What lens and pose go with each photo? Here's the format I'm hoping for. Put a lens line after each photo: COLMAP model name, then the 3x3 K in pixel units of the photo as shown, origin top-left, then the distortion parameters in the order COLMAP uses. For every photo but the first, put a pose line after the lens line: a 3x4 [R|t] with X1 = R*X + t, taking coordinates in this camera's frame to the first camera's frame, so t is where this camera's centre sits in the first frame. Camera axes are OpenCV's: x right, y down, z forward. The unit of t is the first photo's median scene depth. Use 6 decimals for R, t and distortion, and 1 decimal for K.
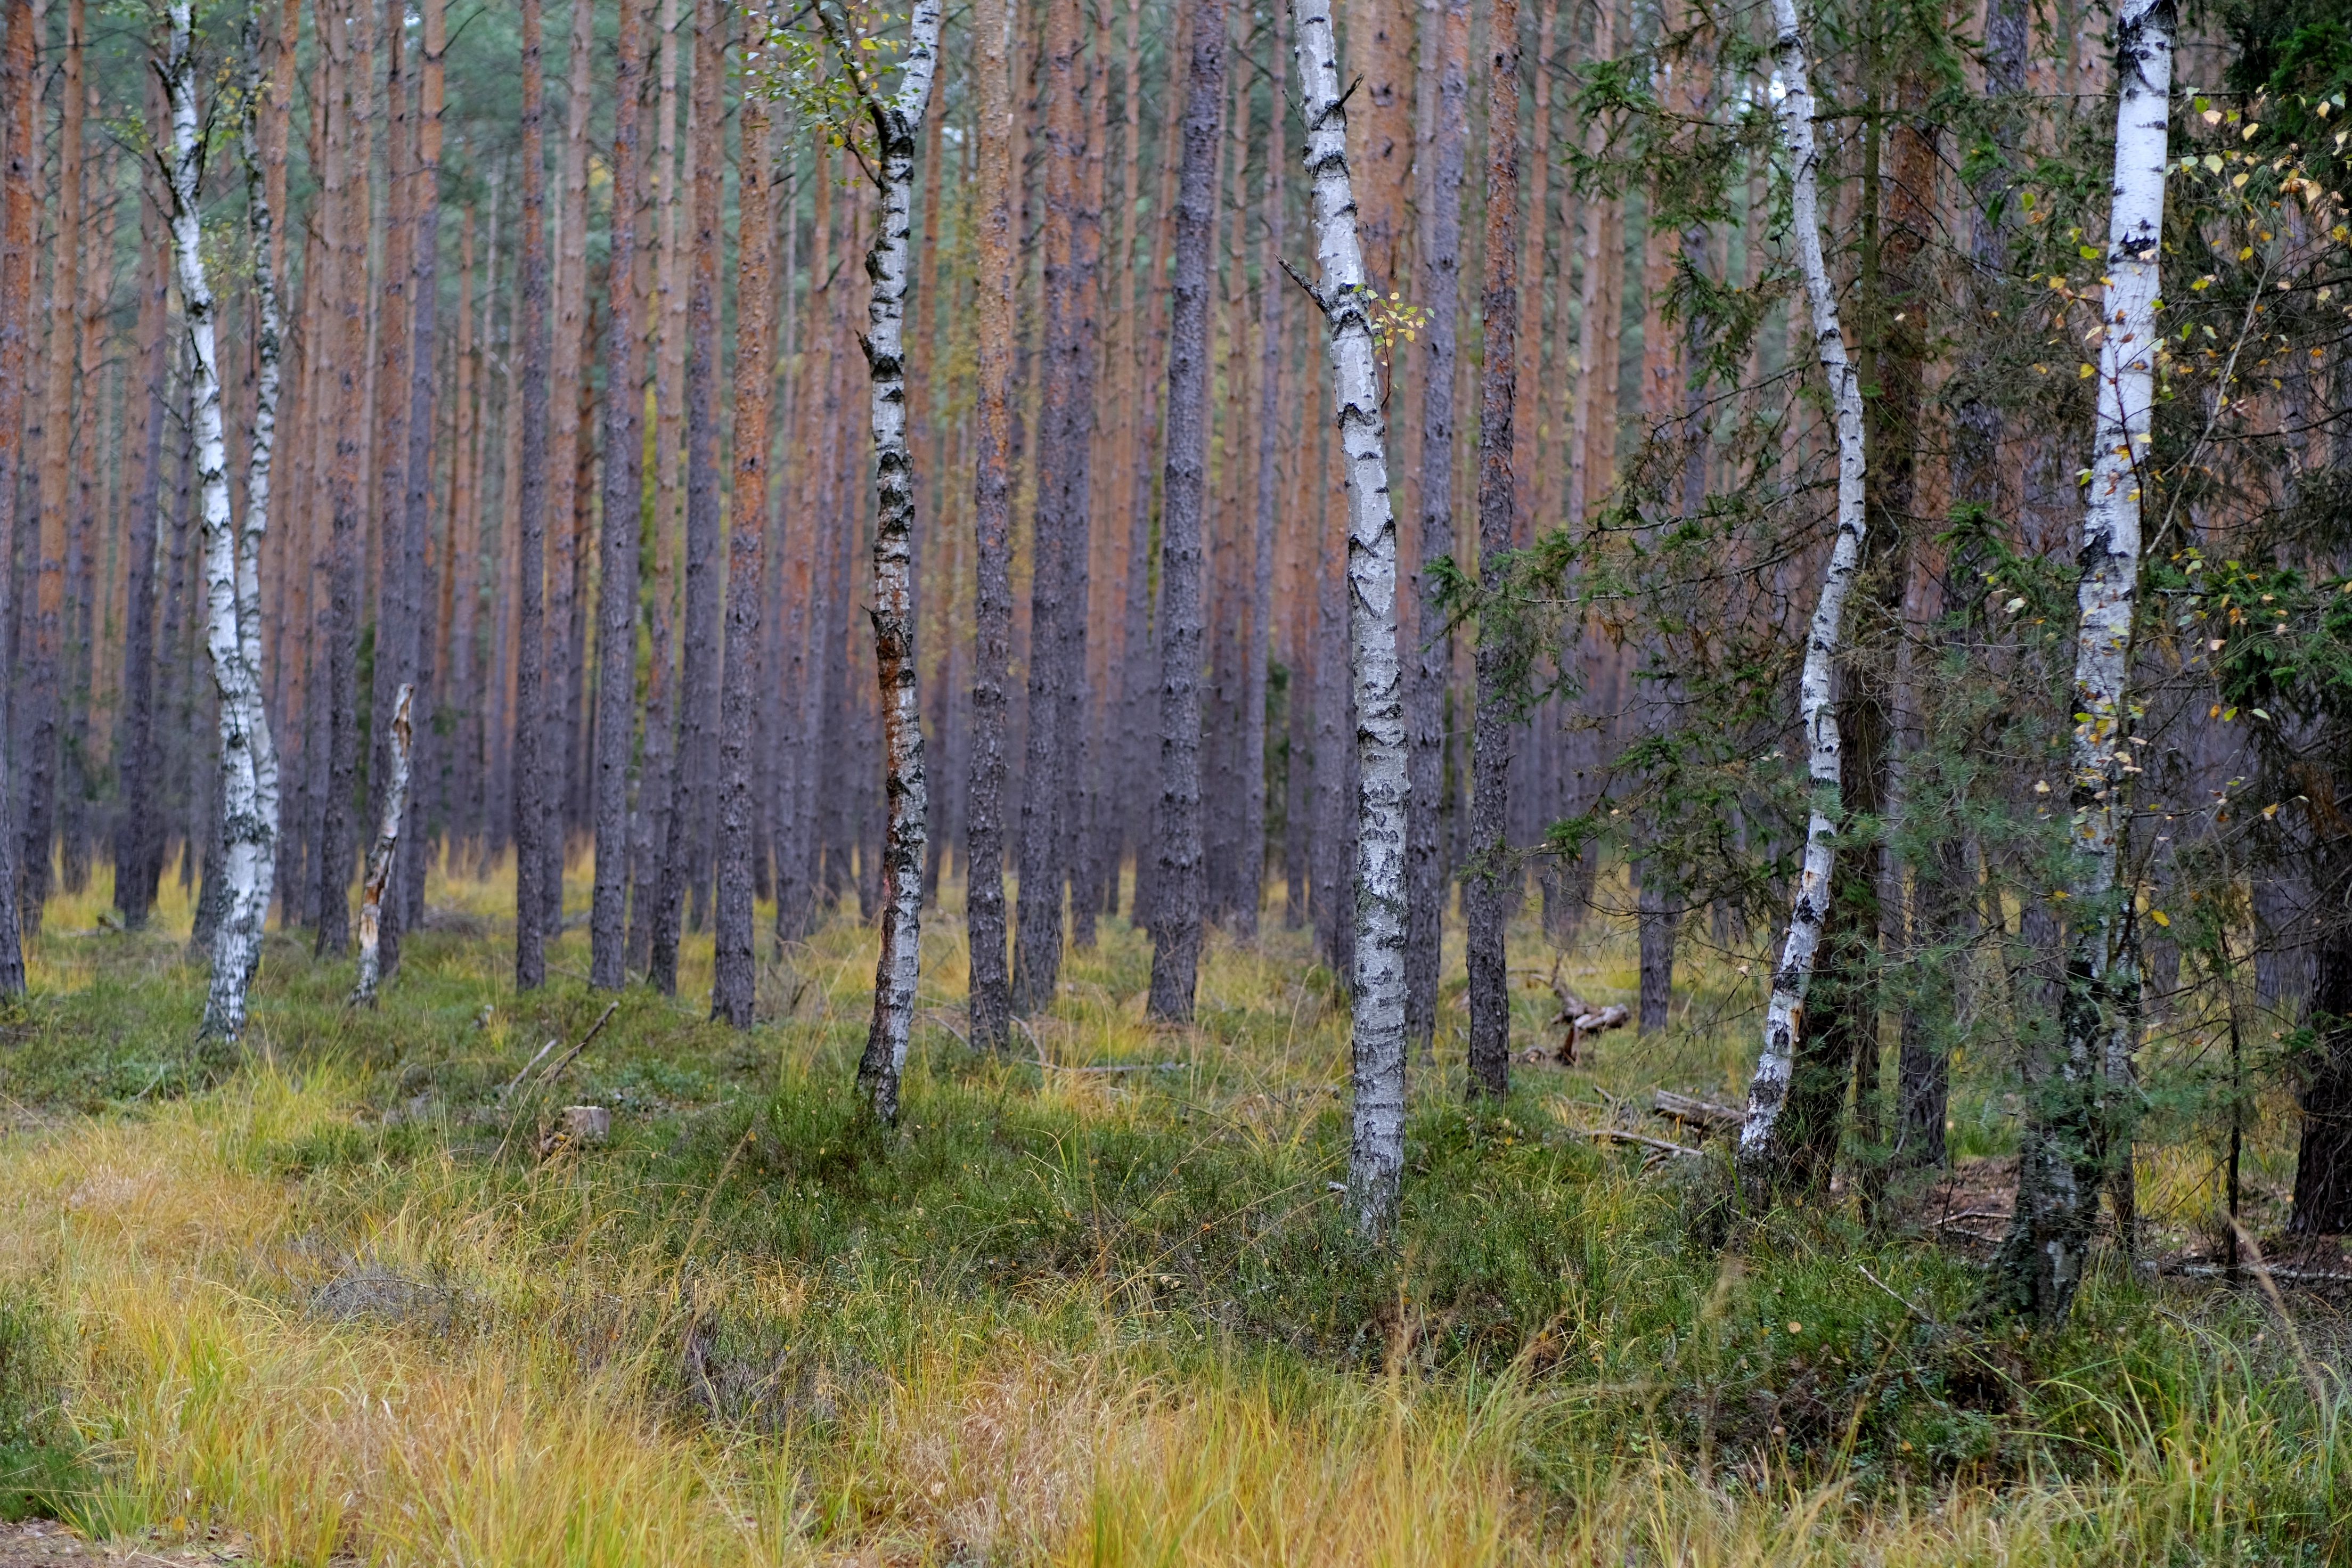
lens RADIAL K [[5640.8, 0, 1176.5], [0, 5640.8, 787.3], [0, 0, 1]] dist [0.302701, 0.000000]
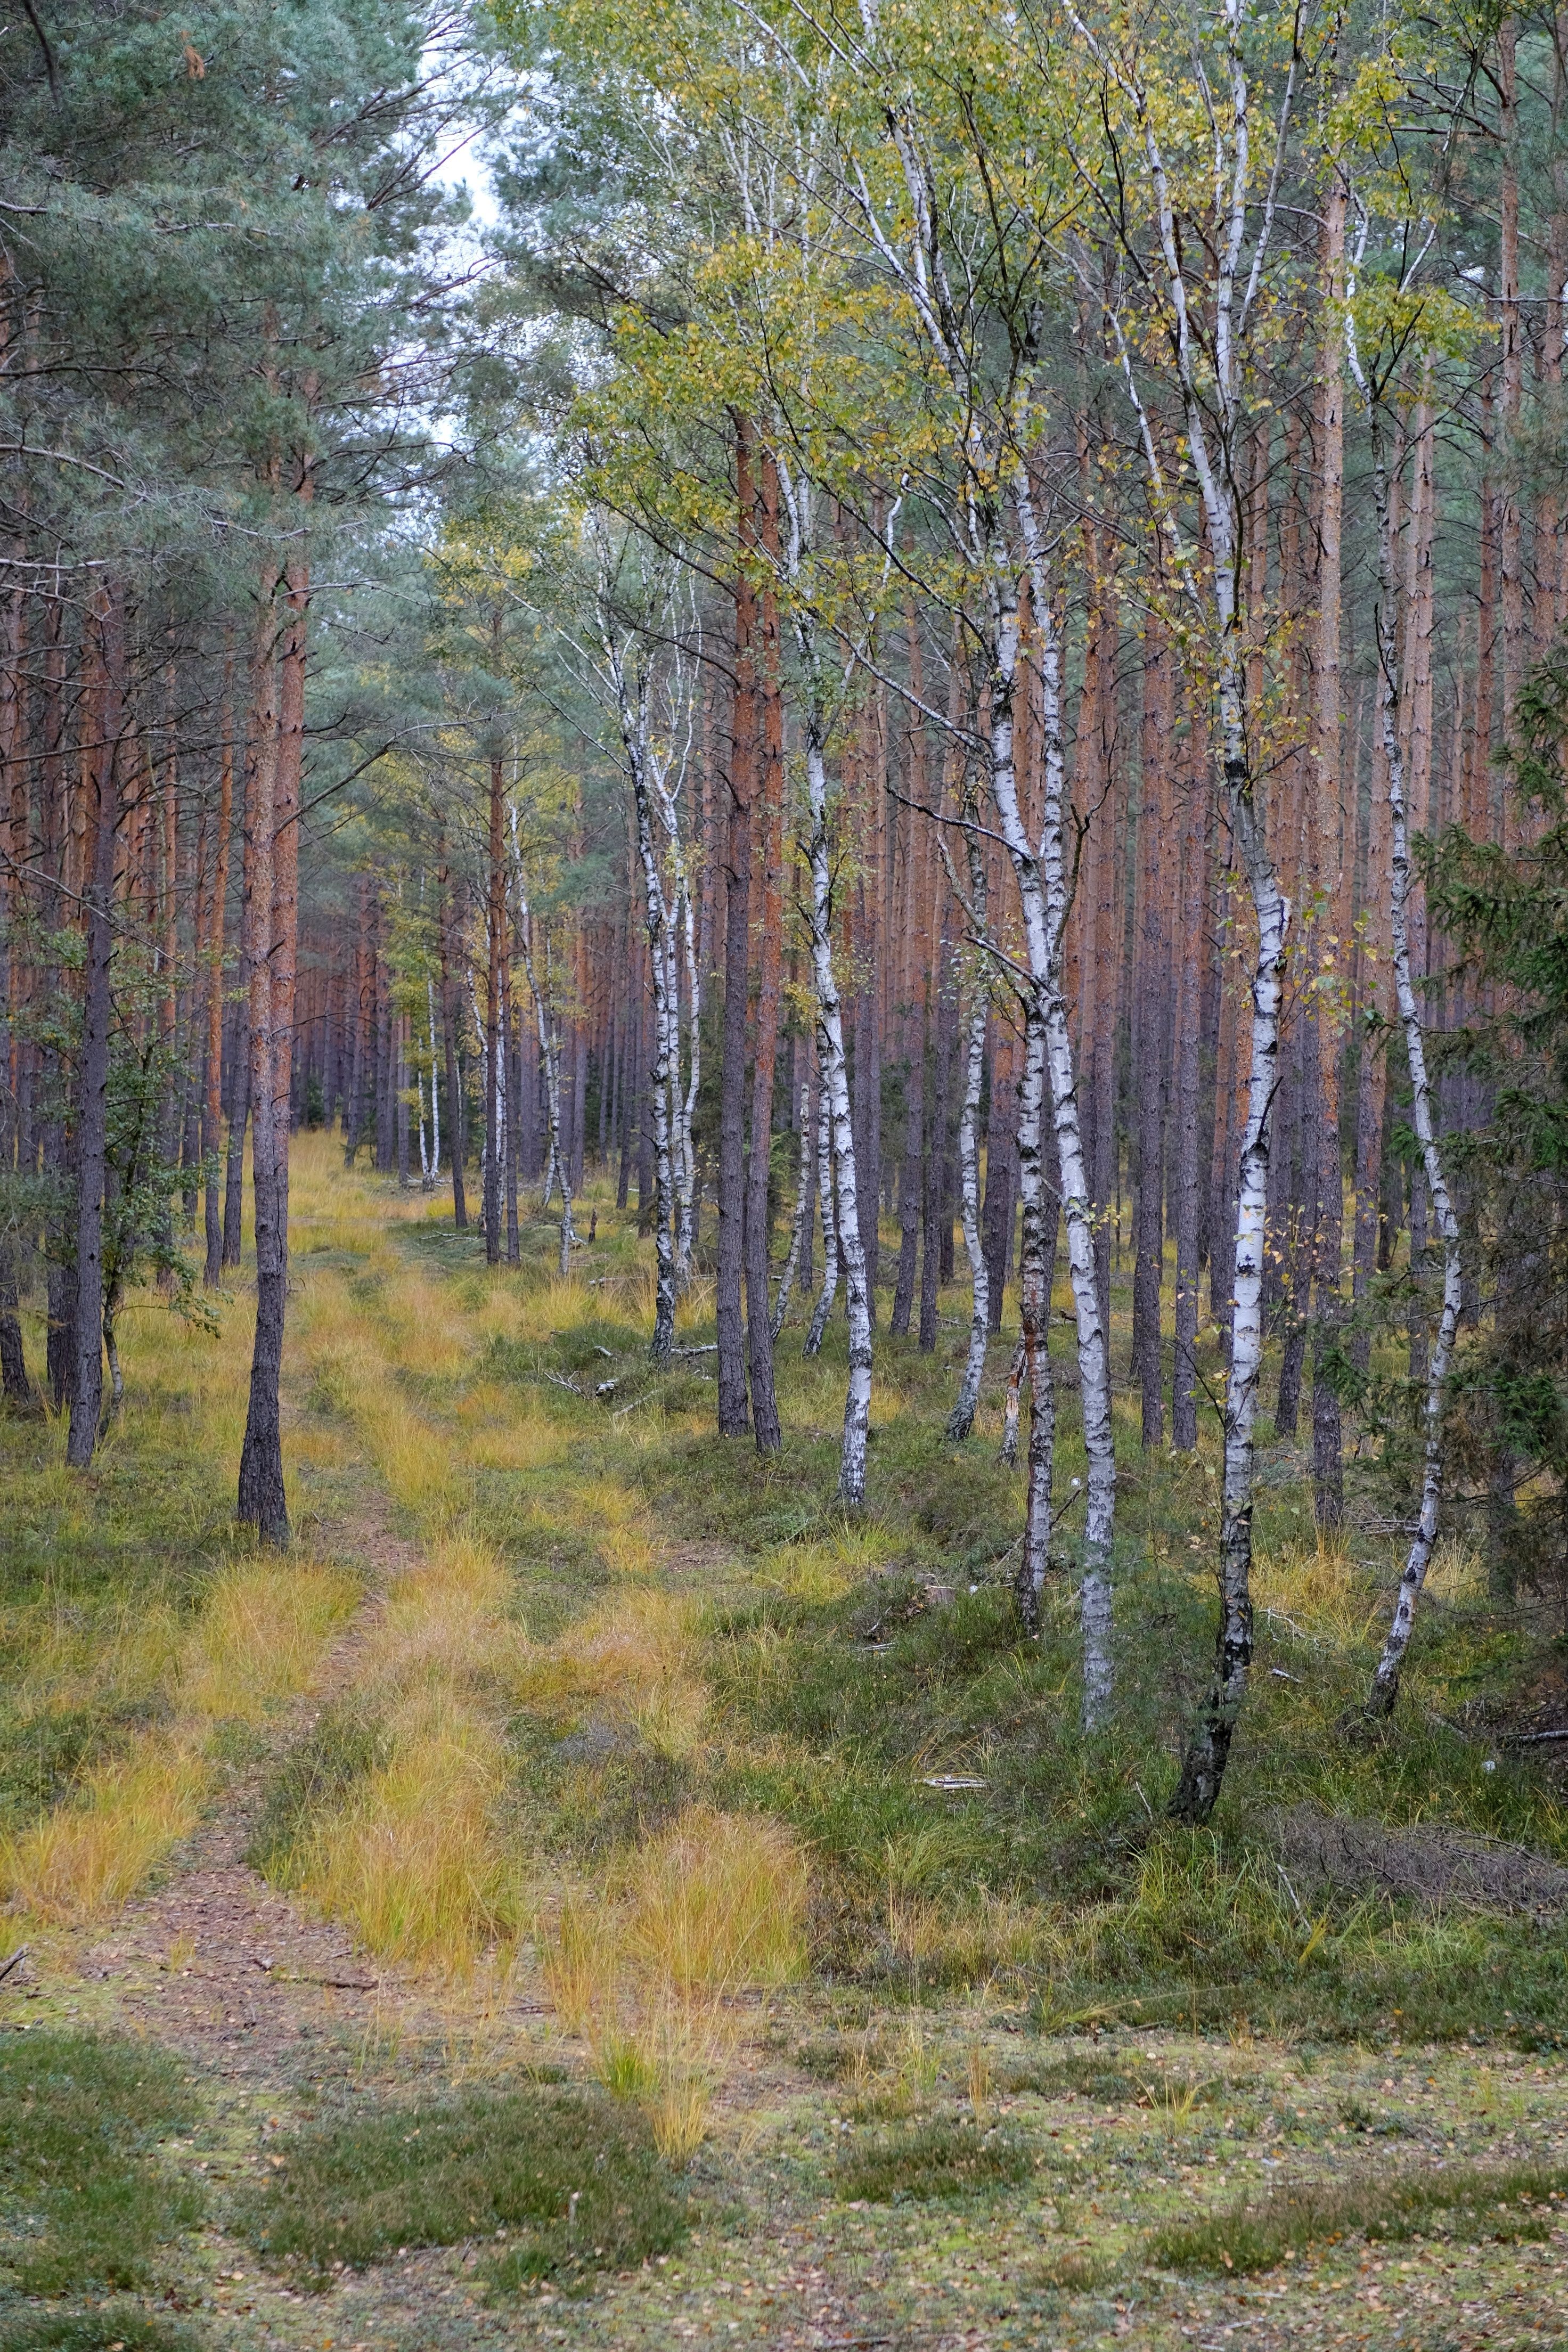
lens RADIAL K [[5640.8, 0, 784.0], [0, 5640.8, 1173.2], [0, 0, 1]] dist [0.302701, 0.000000]
pose [[0.949619, -0.003521, -0.313388, 0.388825], [0.012428, 0.999573, 0.026427, -0.112199], [0.313161, -0.028990, 0.949257, -0.555033]]
